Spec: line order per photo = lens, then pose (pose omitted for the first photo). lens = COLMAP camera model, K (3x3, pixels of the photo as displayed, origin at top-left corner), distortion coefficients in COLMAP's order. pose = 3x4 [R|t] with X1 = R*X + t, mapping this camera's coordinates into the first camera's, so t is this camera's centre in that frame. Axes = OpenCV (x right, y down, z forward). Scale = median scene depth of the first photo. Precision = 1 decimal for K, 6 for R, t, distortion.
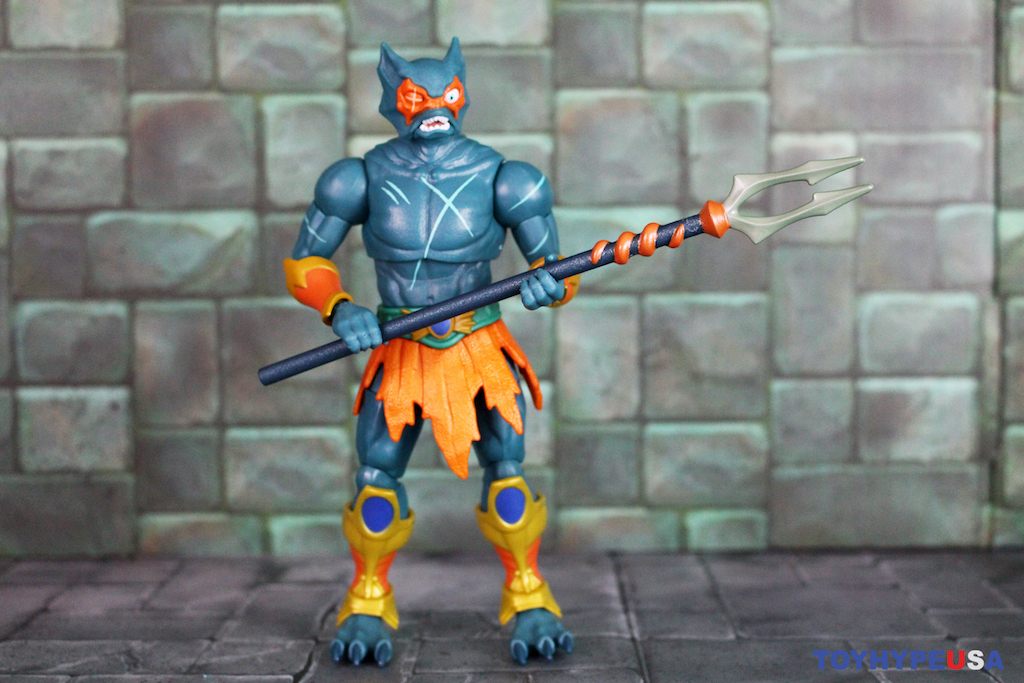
lens RADIAL K [[1722.7, 0, 521.4], [0, 1722.7, 341.7], [0, 0, 1]] dist [-0.061261, 0.000000]
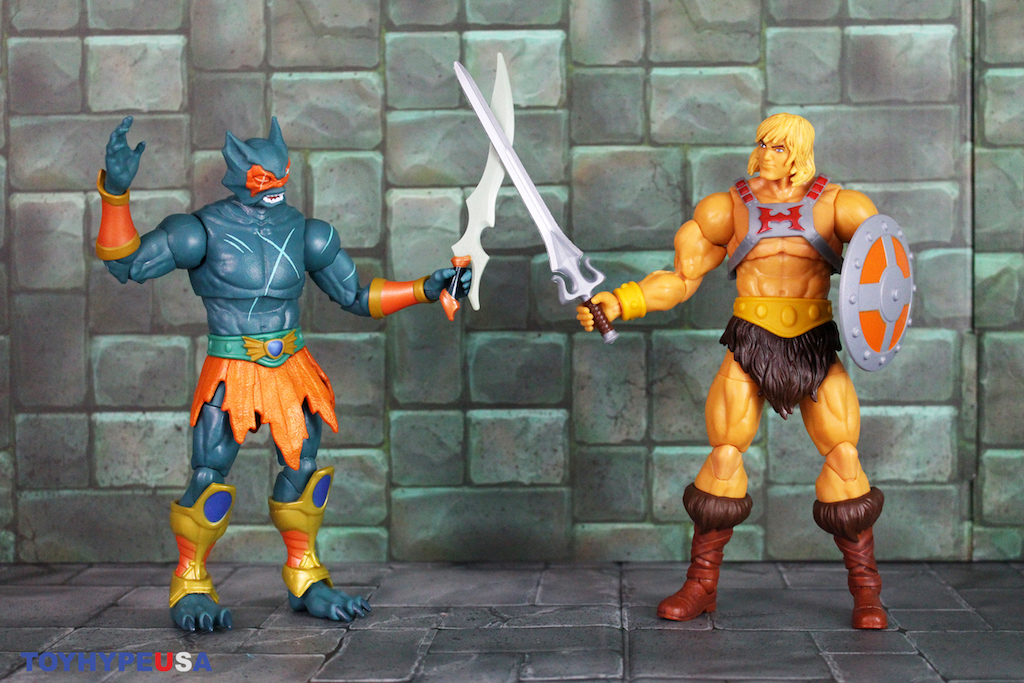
lens RADIAL K [[1764.1, 0, 503.9], [0, 1764.1, 344.5], [0, 0, 1]] dist [-0.061875, 0.000000]
pose [[0.998405, 0.000515, -0.056447, 0.040918], [-0.001784, 0.999747, -0.022433, 0.007985], [0.056421, 0.022498, 0.998154, -0.139453]]
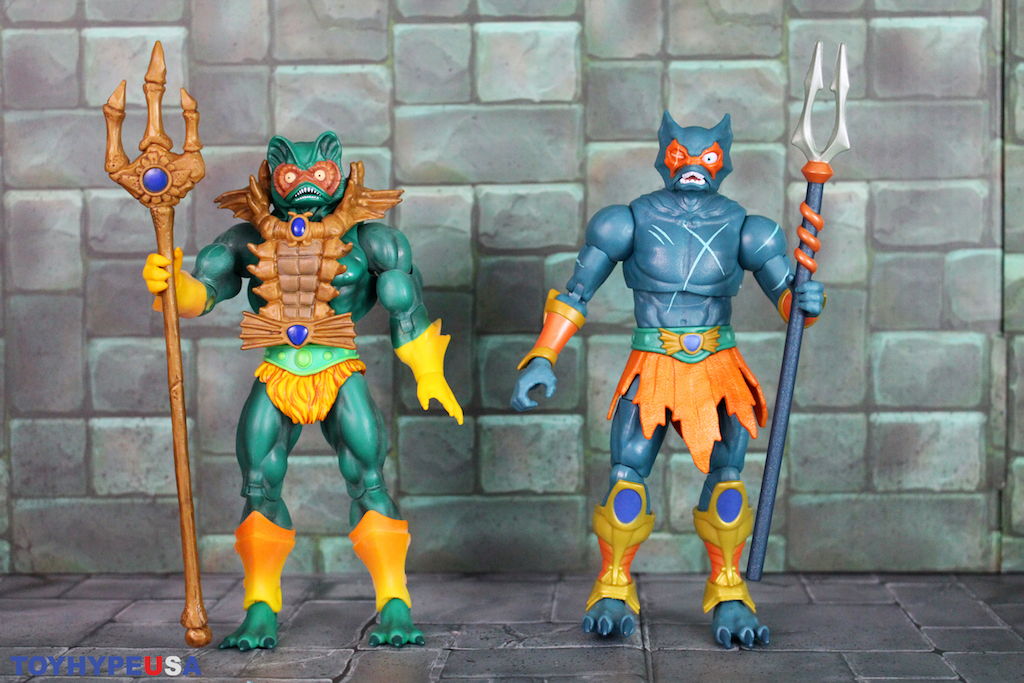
lens RADIAL K [[1722.7, 0, 505.4], [0, 1722.7, 342.7], [0, 0, 1]] dist [-0.061261, 0.000000]
pose [[0.998519, 0.001453, -0.054393, 0.028066], [-0.002467, 0.999824, -0.018573, -0.000982], [0.054357, 0.018680, 0.998347, -0.073975]]
